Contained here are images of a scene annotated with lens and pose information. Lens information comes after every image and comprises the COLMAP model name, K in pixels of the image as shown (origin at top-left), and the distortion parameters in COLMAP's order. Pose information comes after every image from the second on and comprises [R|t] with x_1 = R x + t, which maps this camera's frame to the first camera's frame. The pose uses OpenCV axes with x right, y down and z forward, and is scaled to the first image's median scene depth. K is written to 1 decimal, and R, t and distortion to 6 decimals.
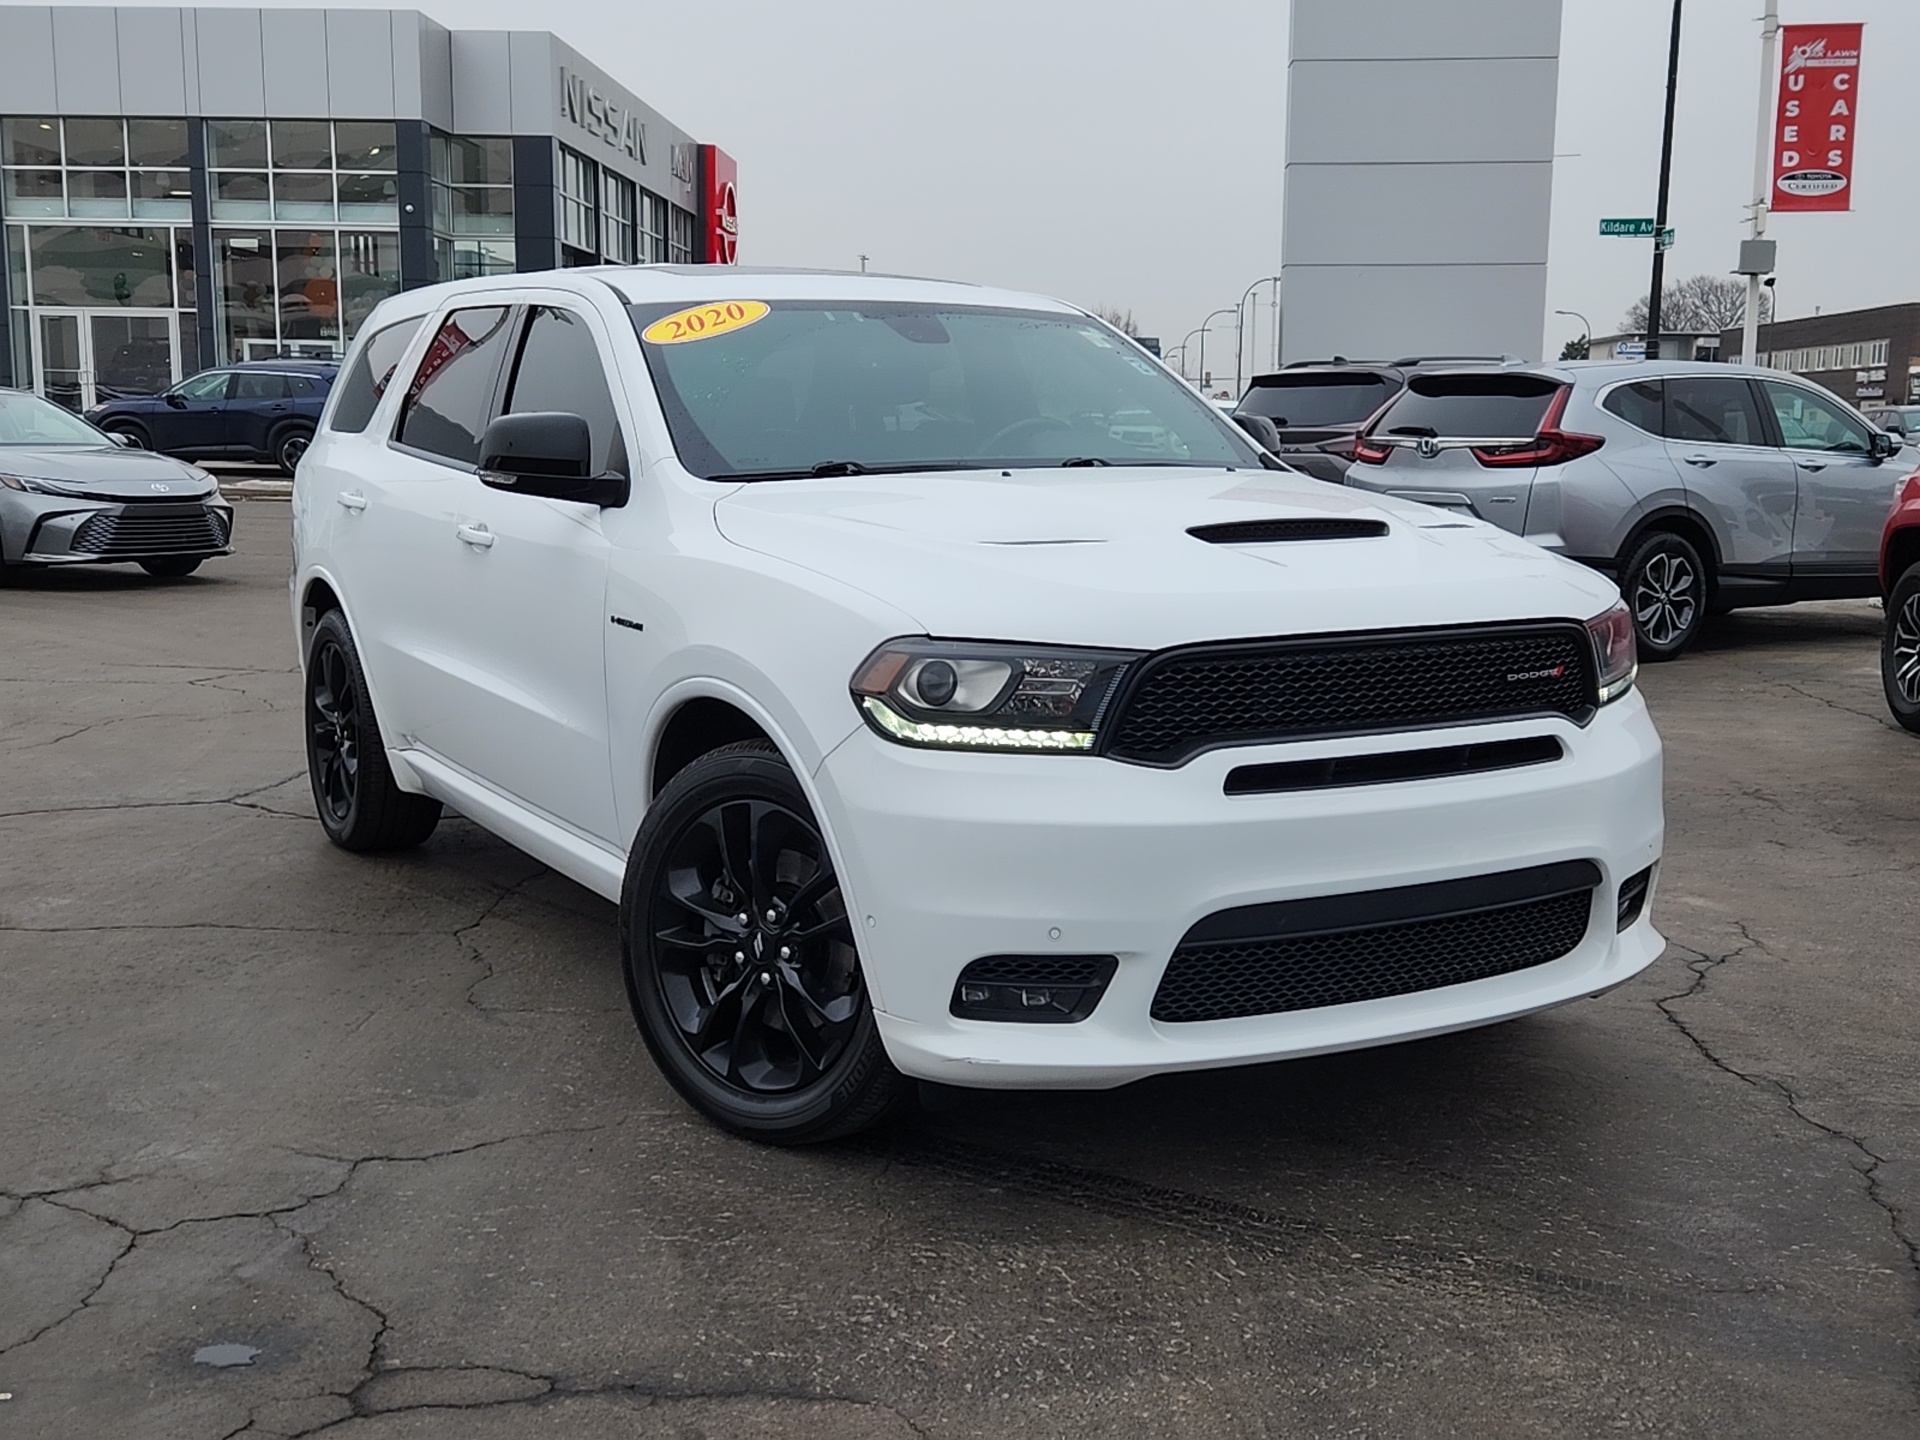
lens RADIAL K [[2110.7, 0, 960.0], [0, 2110.7, 720.0], [0, 0, 1]] dist [0.082601, -0.039217]
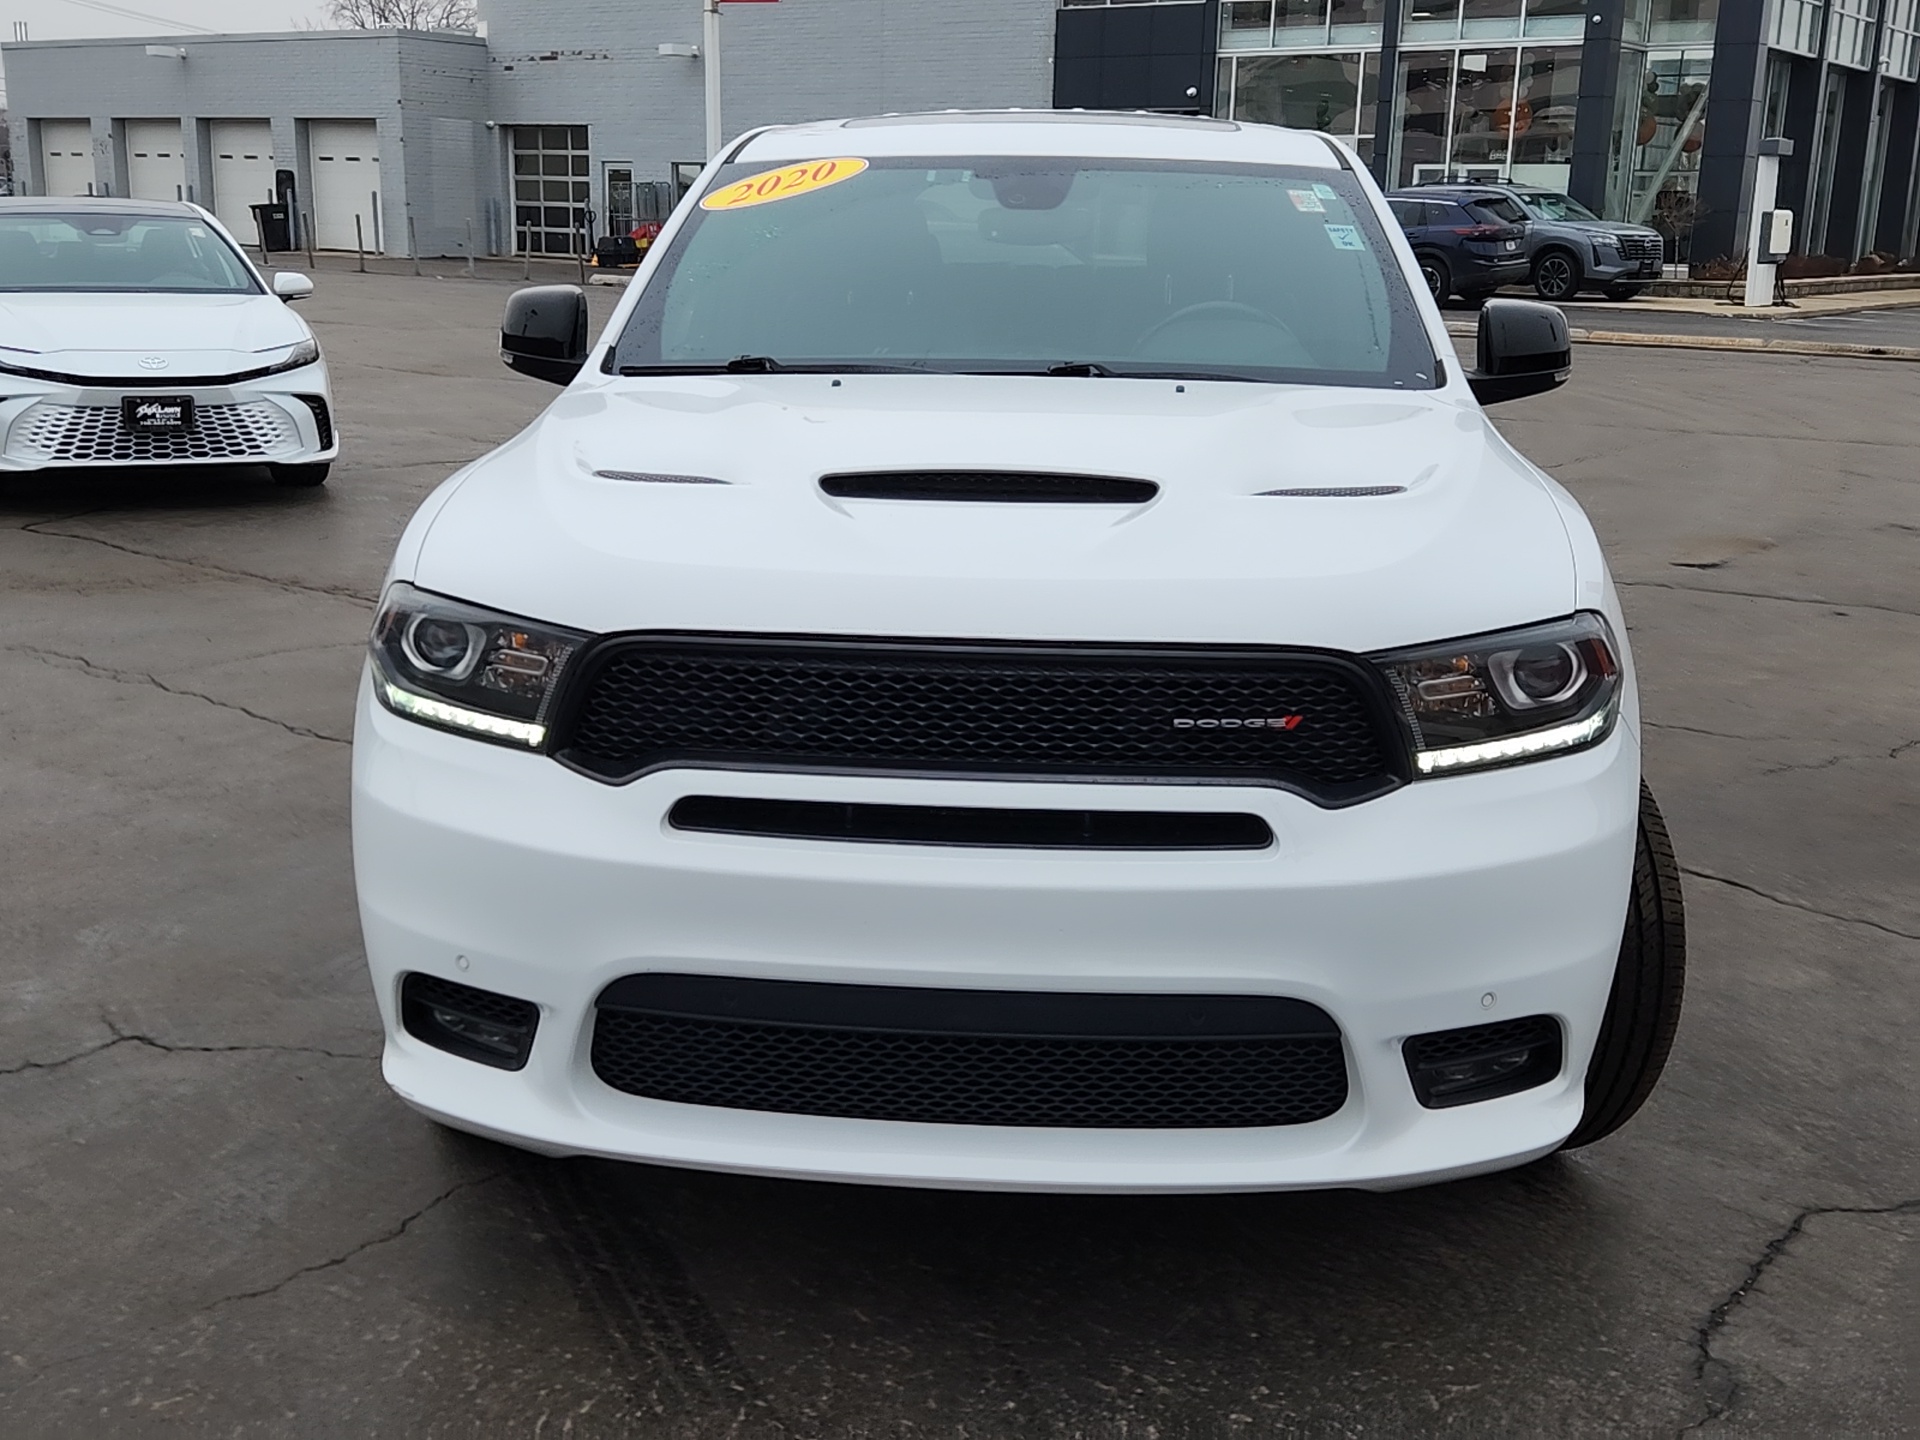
lens RADIAL K [[2080.8, 0, 895.3], [0, 2080.8, 747.9], [0, 0, 1]] dist [0.171170, -0.254619]
pose [[0.834547, 0.144128, -0.531750, 0.463871], [-0.094075, 0.988279, 0.120224, -0.072831], [0.542845, -0.050308, 0.838325, 0.311300]]
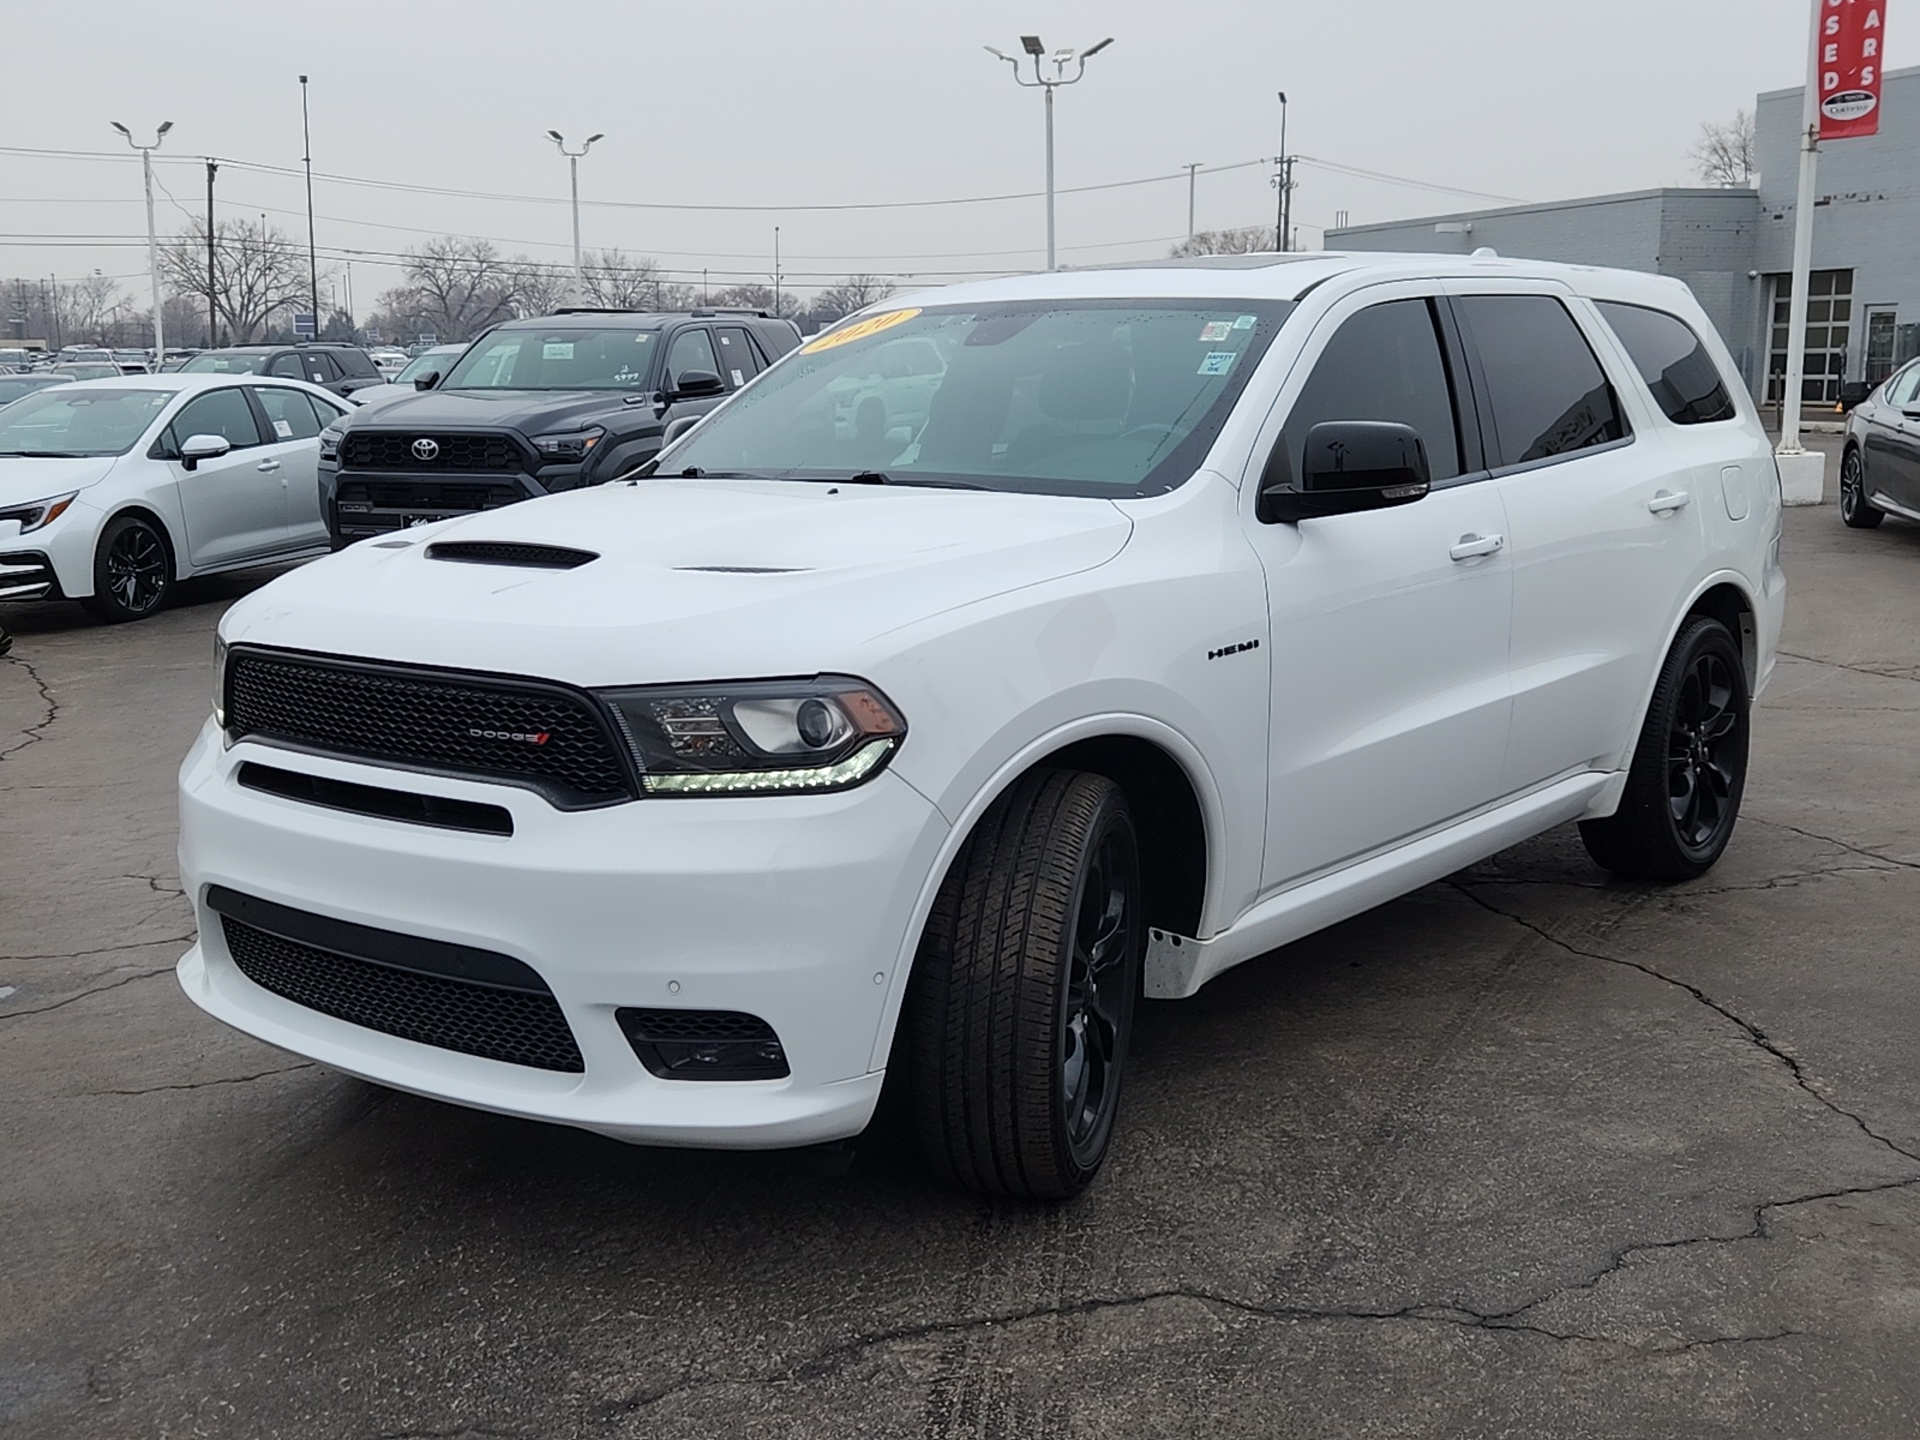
lens RADIAL K [[2110.7, 0, 960.0], [0, 2110.7, 720.0], [0, 0, 1]] dist [0.082601, -0.039217]
pose [[0.382311, 0.145271, -0.912543, 0.979751], [-0.128480, 0.986329, 0.103191, -0.122296], [0.915058, 0.077792, 0.395748, 0.702680]]
